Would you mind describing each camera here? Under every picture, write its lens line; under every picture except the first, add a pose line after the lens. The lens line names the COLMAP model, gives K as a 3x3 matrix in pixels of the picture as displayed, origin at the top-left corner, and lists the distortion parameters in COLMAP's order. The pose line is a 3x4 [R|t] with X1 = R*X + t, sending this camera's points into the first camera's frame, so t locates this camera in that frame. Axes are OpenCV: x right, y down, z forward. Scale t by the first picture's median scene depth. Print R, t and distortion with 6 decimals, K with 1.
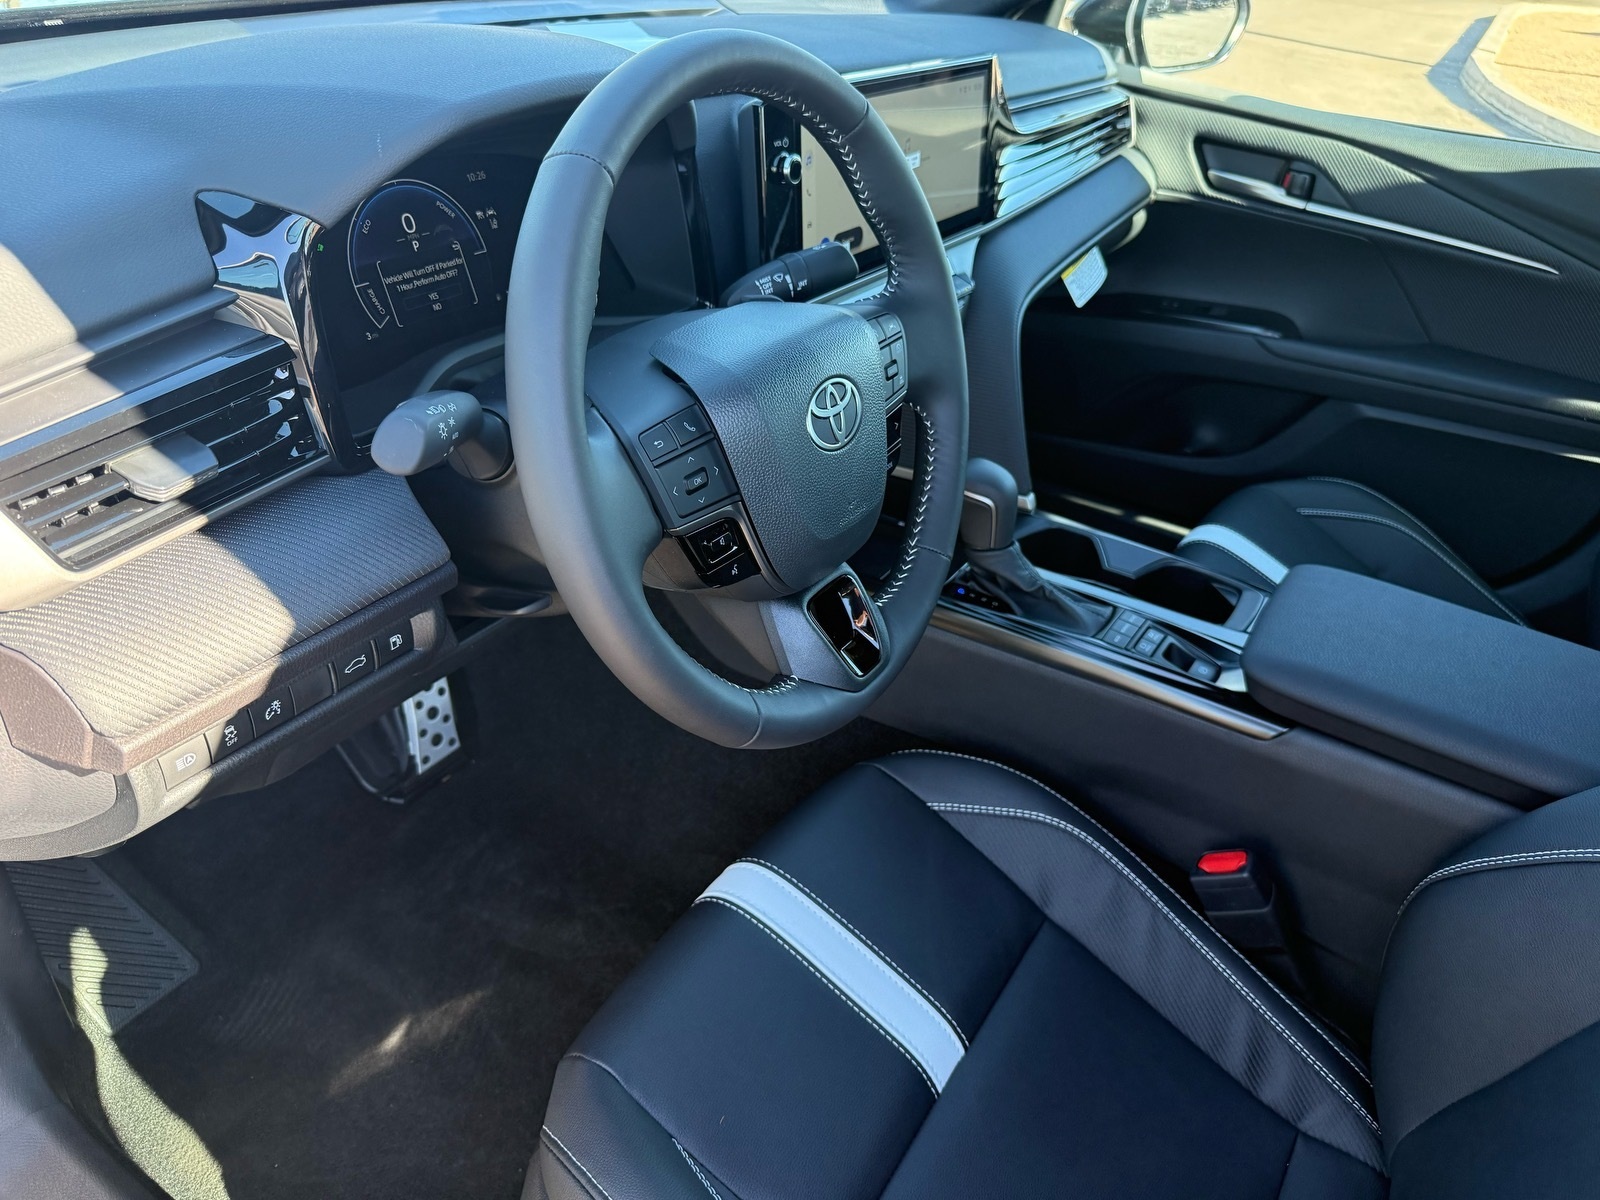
lens RADIAL K [[1150.0, 0, 797.2], [0, 1150.0, 597.2], [0, 0, 1]] dist [0.107647, -0.180096]
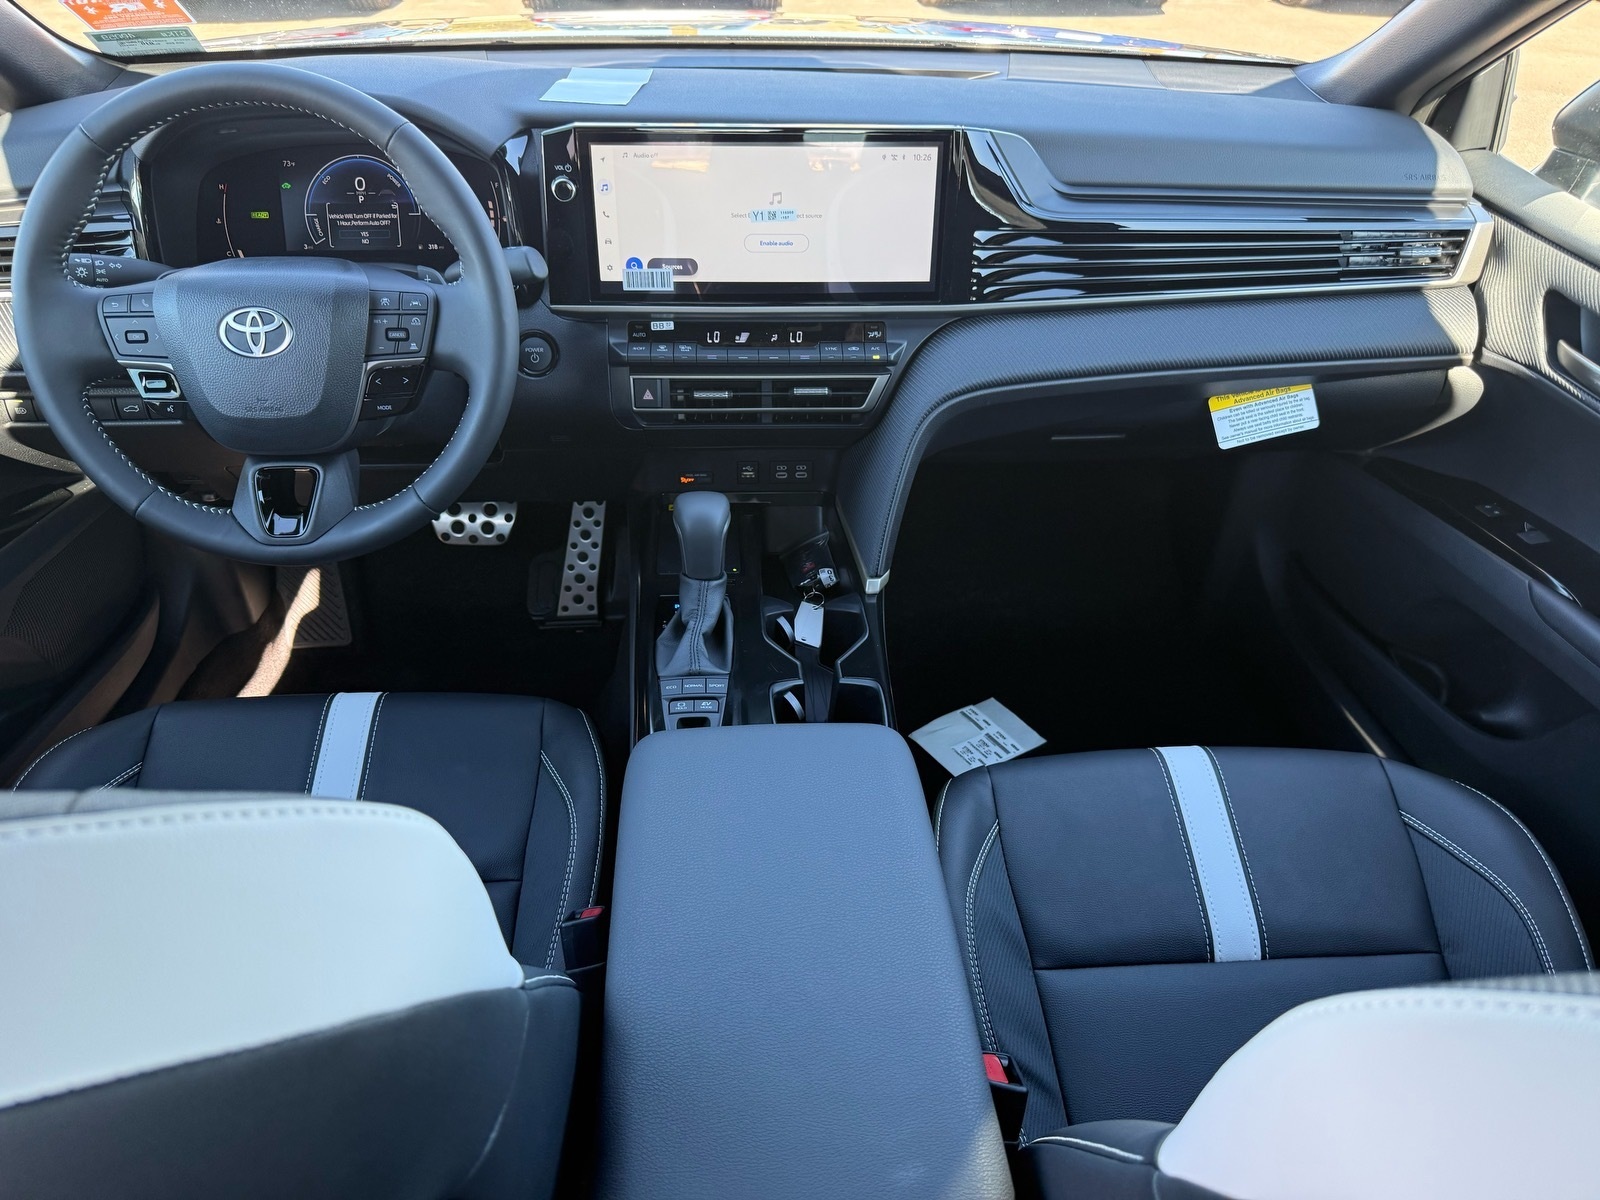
lens RADIAL K [[1150.0, 0, 797.2], [0, 1150.0, 597.2], [0, 0, 1]] dist [0.107647, -0.180096]
pose [[0.590034, 0.377164, -0.713867, 1.191581], [-0.404510, 0.903299, 0.142908, -0.258527], [0.698735, 0.204446, 0.685544, 0.423092]]
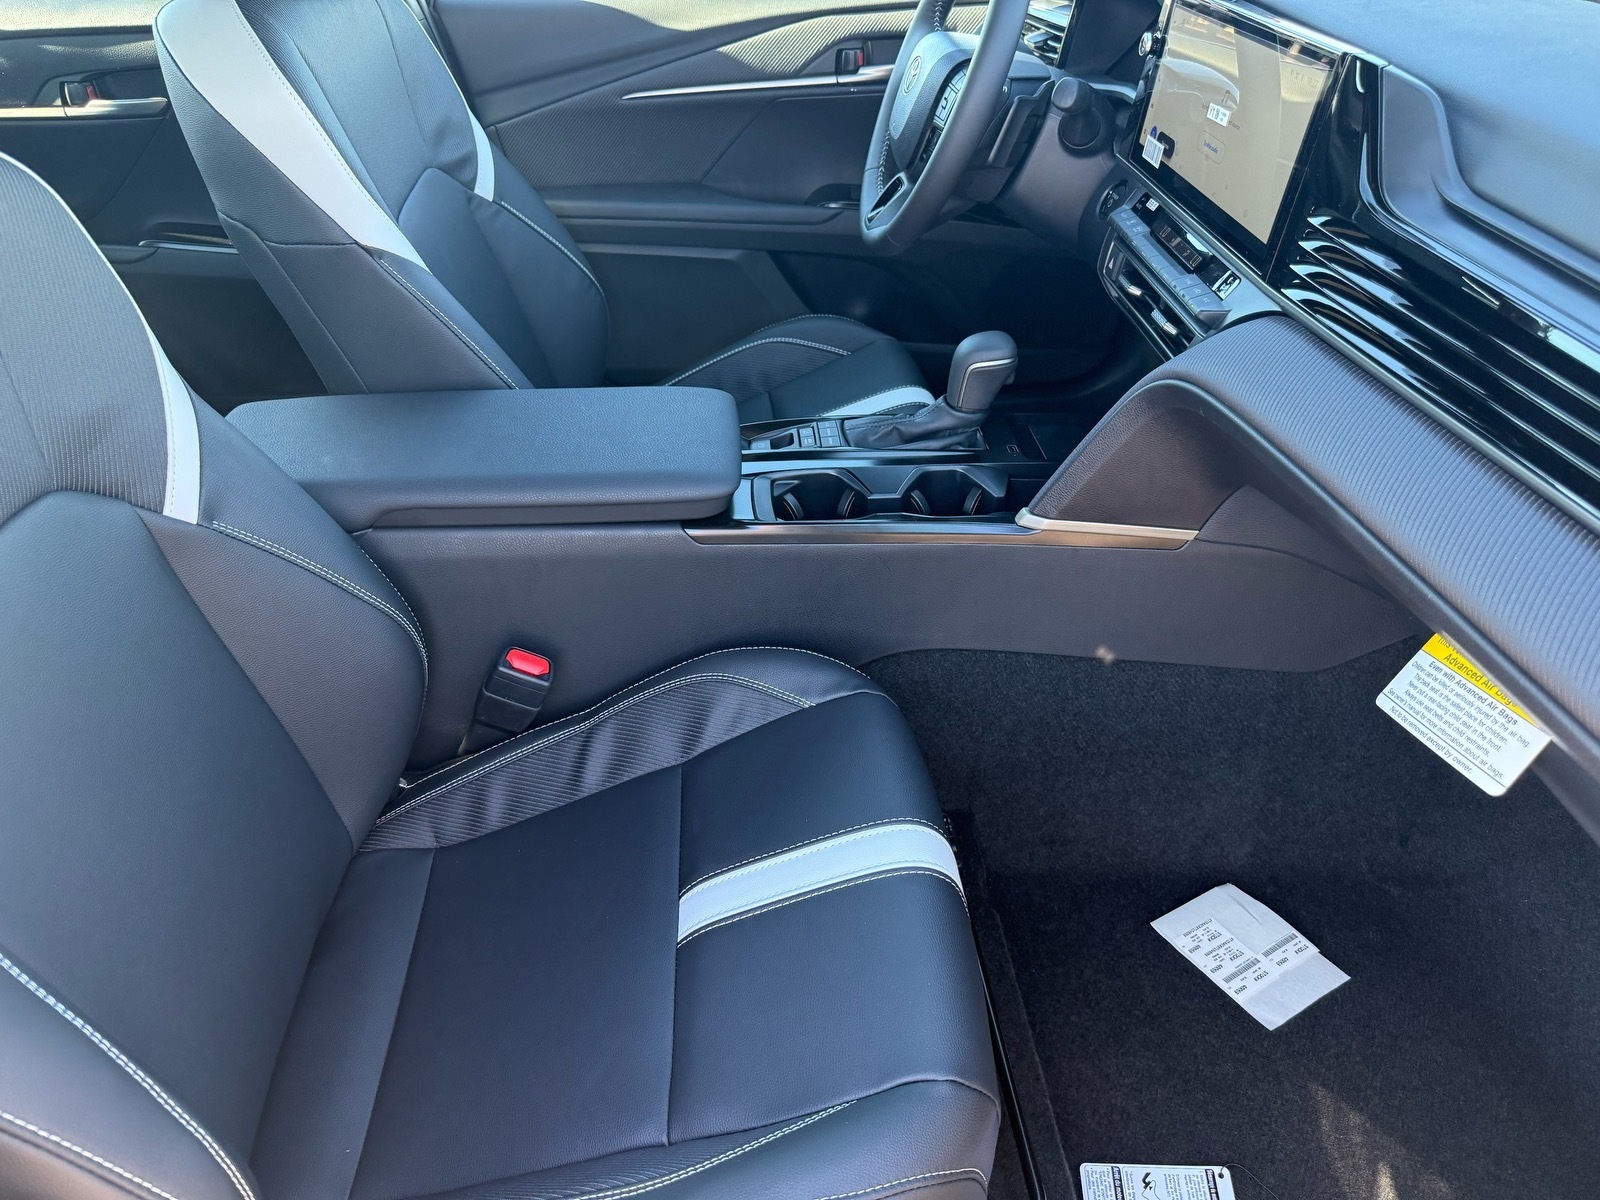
lens RADIAL K [[1150.0, 0, 797.2], [0, 1150.0, 597.2], [0, 0, 1]] dist [0.107647, -0.180096]
pose [[-0.808255, 0.257232, -0.529674, 1.157924], [-0.372536, 0.473232, 0.798291, -0.975672], [0.456005, 0.842546, -0.286664, 1.727512]]
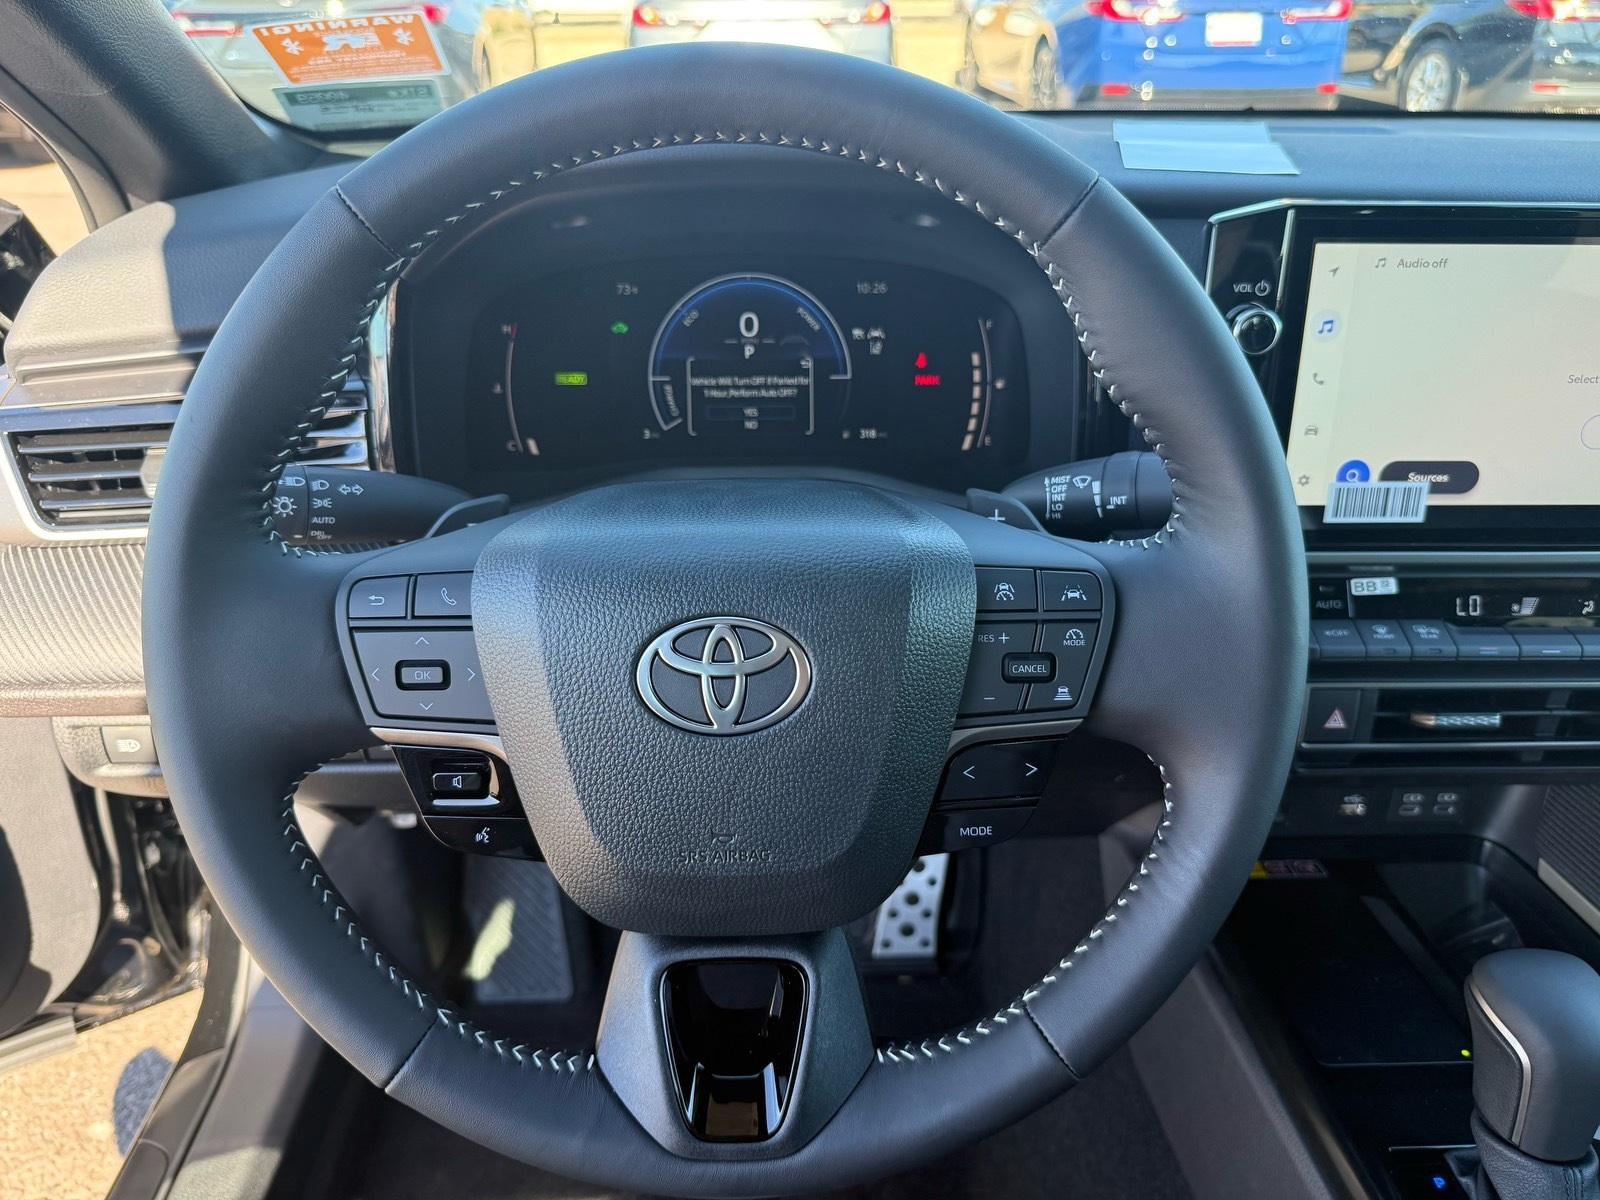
lens RADIAL K [[1150.0, 0, 797.2], [0, 1150.0, 597.2], [0, 0, 1]] dist [0.107647, -0.180096]
pose [[0.557507, 0.299460, -0.774281, 0.369095], [-0.408764, 0.910799, 0.057937, -0.185591], [0.722564, 0.284198, 0.630185, 0.501621]]
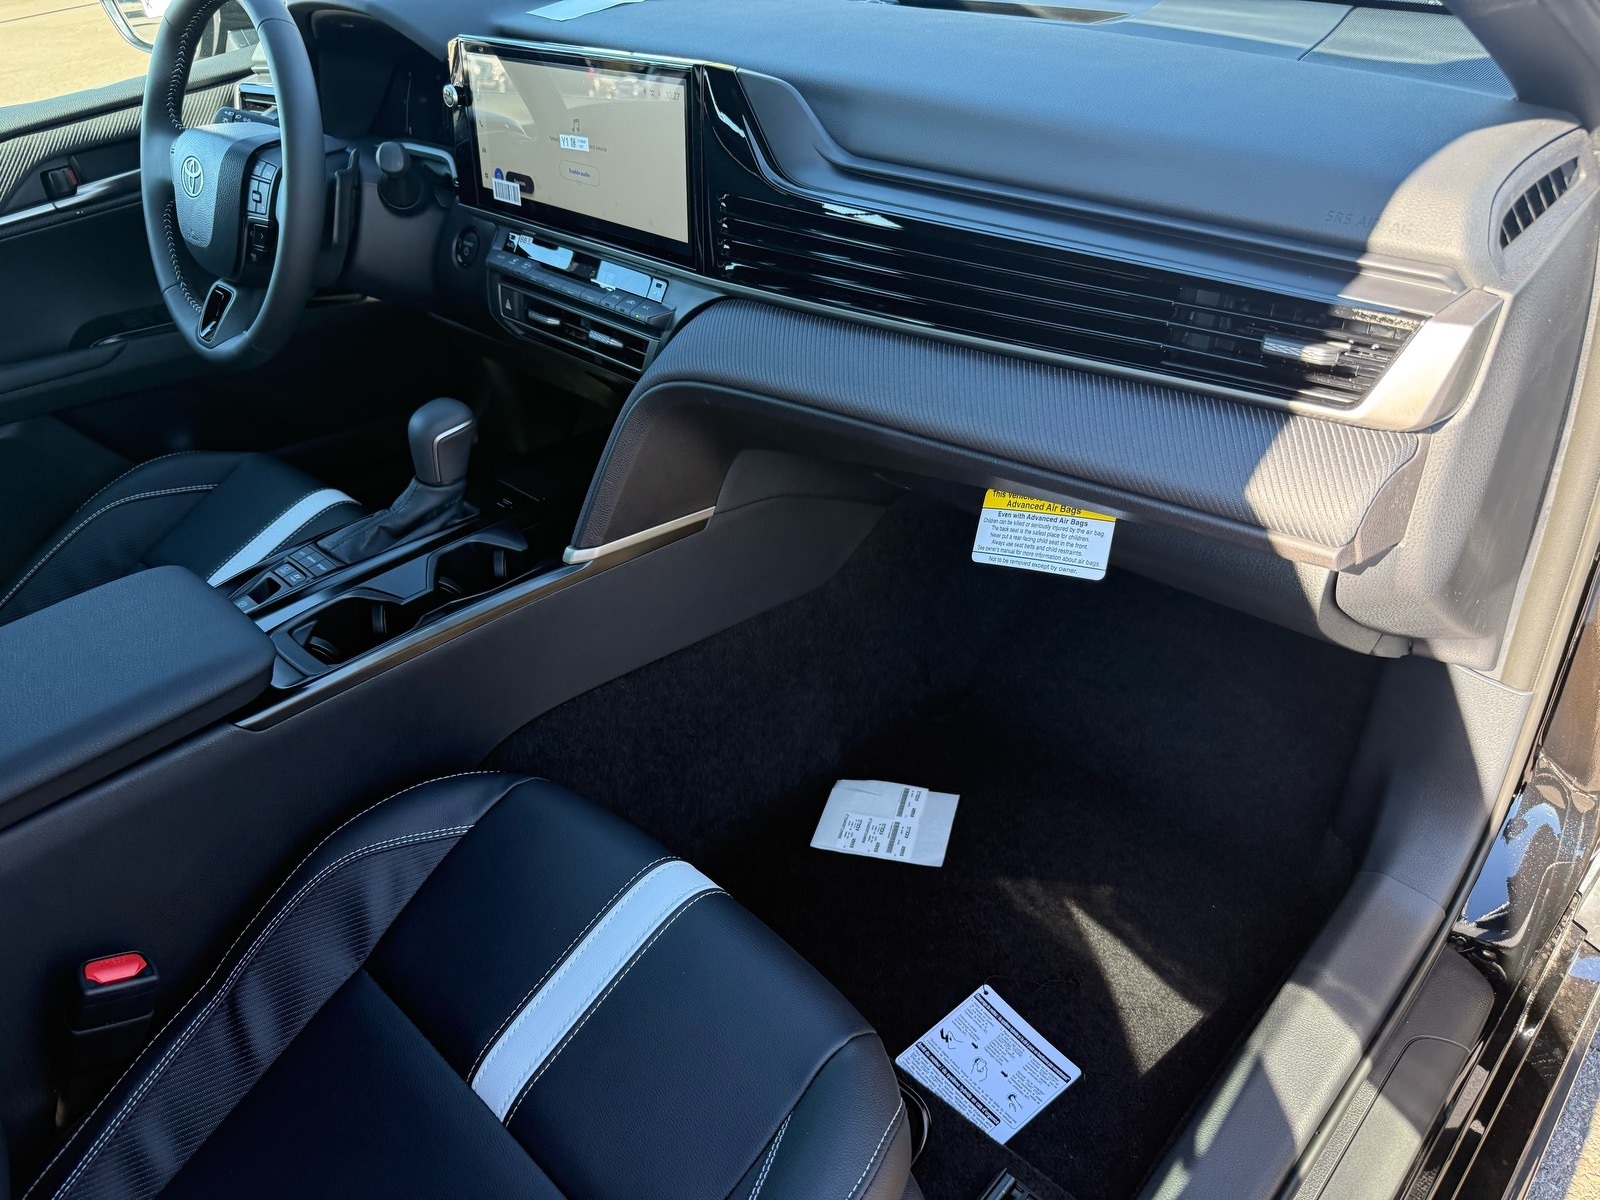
lens RADIAL K [[1121.0, 0, 821.2], [0, 1121.0, 593.9], [0, 0, 1]] dist [0.140265, -0.216919]
pose [[-0.209960, 0.480414, -0.851539, 1.292210], [-0.491570, 0.700996, 0.516685, -0.856909], [0.845149, 0.527074, 0.088976, 1.553748]]
